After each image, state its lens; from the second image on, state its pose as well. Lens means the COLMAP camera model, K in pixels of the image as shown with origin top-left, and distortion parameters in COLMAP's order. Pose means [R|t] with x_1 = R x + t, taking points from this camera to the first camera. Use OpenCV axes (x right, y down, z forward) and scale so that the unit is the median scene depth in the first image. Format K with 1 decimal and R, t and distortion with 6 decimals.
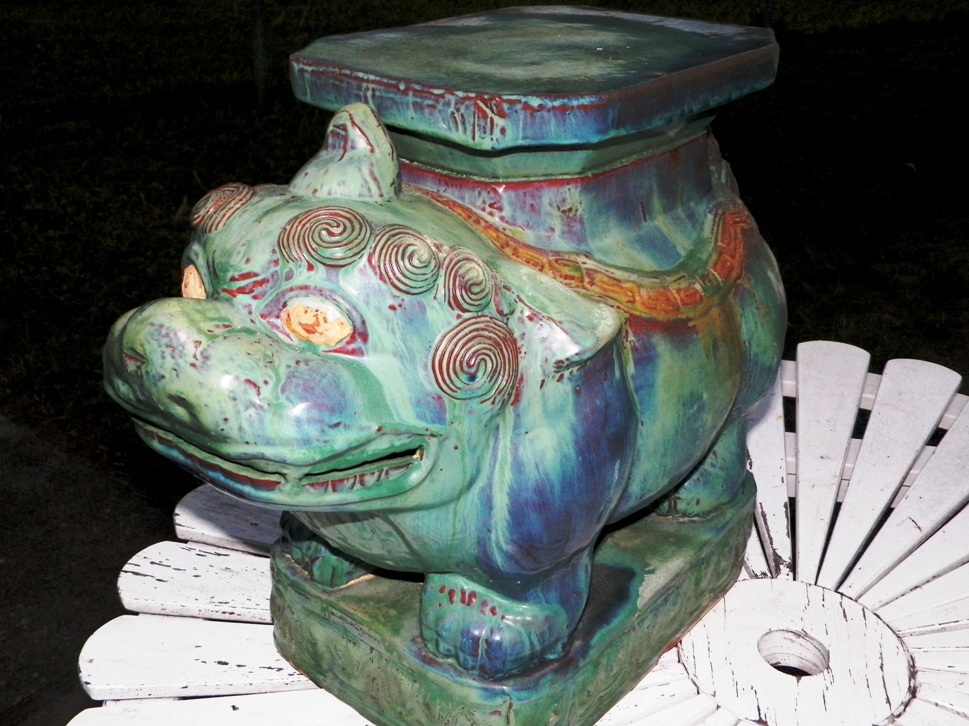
lens RADIAL K [[1287.2, 0, 484.5], [0, 1287.2, 363.0], [0, 0, 1]] dist [0.013392, 0.023798]
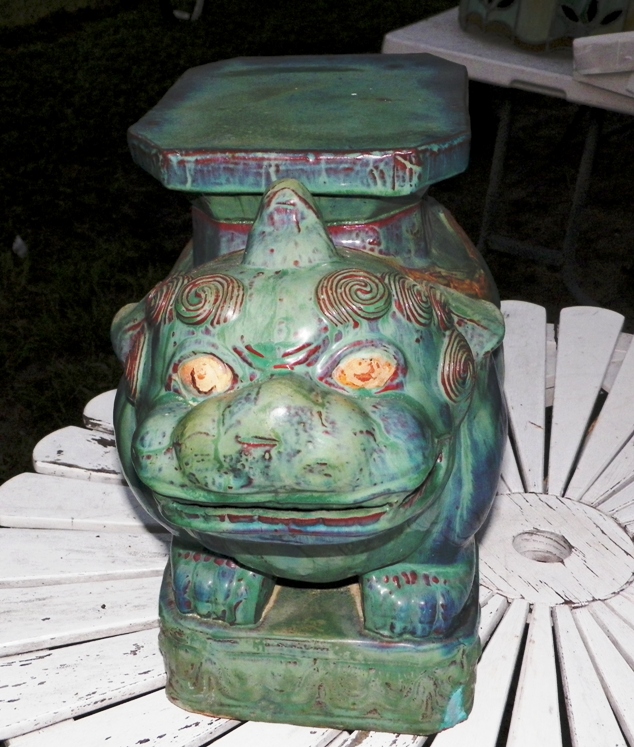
lens RADIAL K [[1323.2, 0, 317.0], [0, 1323.2, 364.4], [0, 0, 1]] dist [0.036243, -0.064633]
pose [[0.830060, -0.270345, 0.487765, -0.696802], [0.269051, 0.960251, 0.074362, -0.128103], [-0.488480, 0.069509, 0.869802, -0.006087]]
